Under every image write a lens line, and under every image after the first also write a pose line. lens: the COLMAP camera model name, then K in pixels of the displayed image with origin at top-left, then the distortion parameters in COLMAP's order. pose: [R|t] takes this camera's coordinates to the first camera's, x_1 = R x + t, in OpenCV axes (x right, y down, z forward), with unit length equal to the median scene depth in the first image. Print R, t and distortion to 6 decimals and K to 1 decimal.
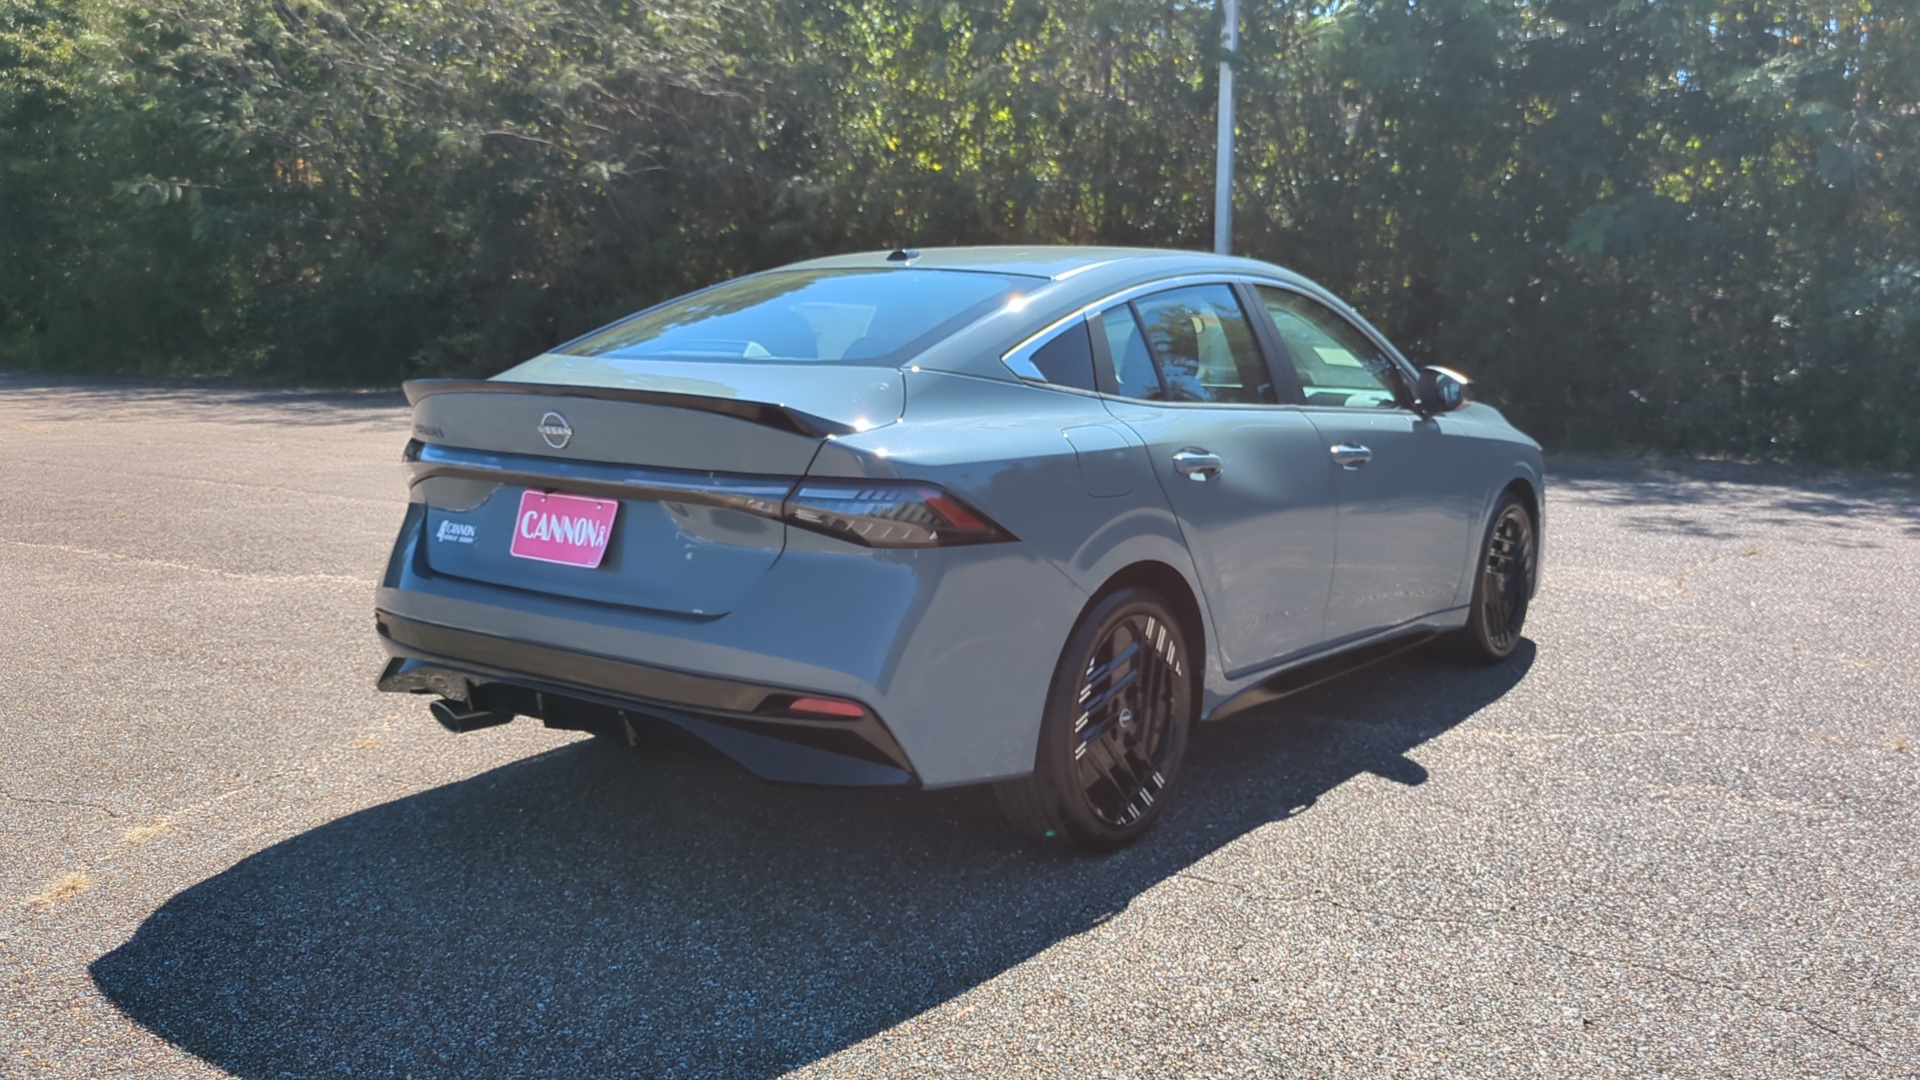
lens RADIAL K [[1648.4, 0, 956.5], [0, 1648.4, 517.2], [0, 0, 1]] dist [0.045733, -0.074146]
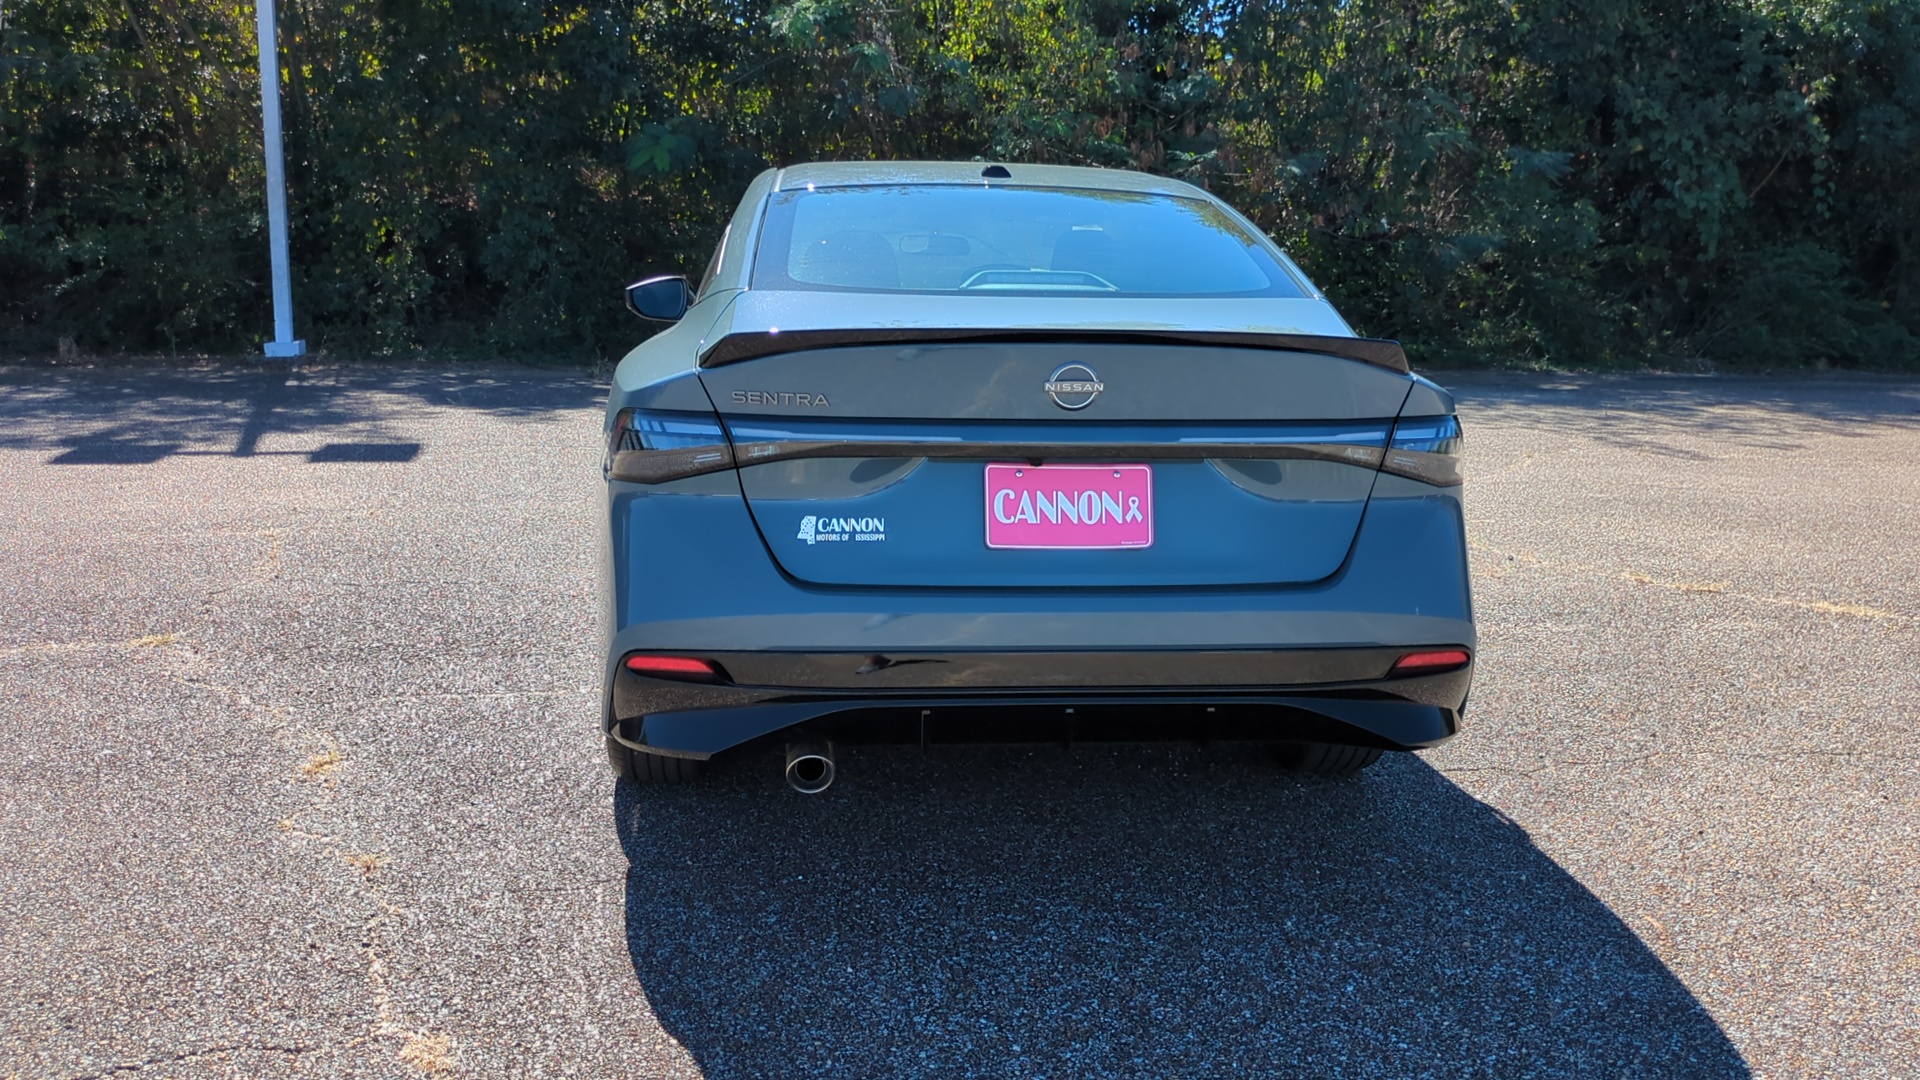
lens RADIAL K [[1648.4, 0, 956.5], [0, 1648.4, 517.2], [0, 0, 1]] dist [0.045733, -0.074146]
pose [[0.753383, -0.111146, 0.648120, -0.799340], [0.076558, 0.993735, 0.081423, -0.057627], [-0.653110, -0.011724, 0.757172, 0.413923]]
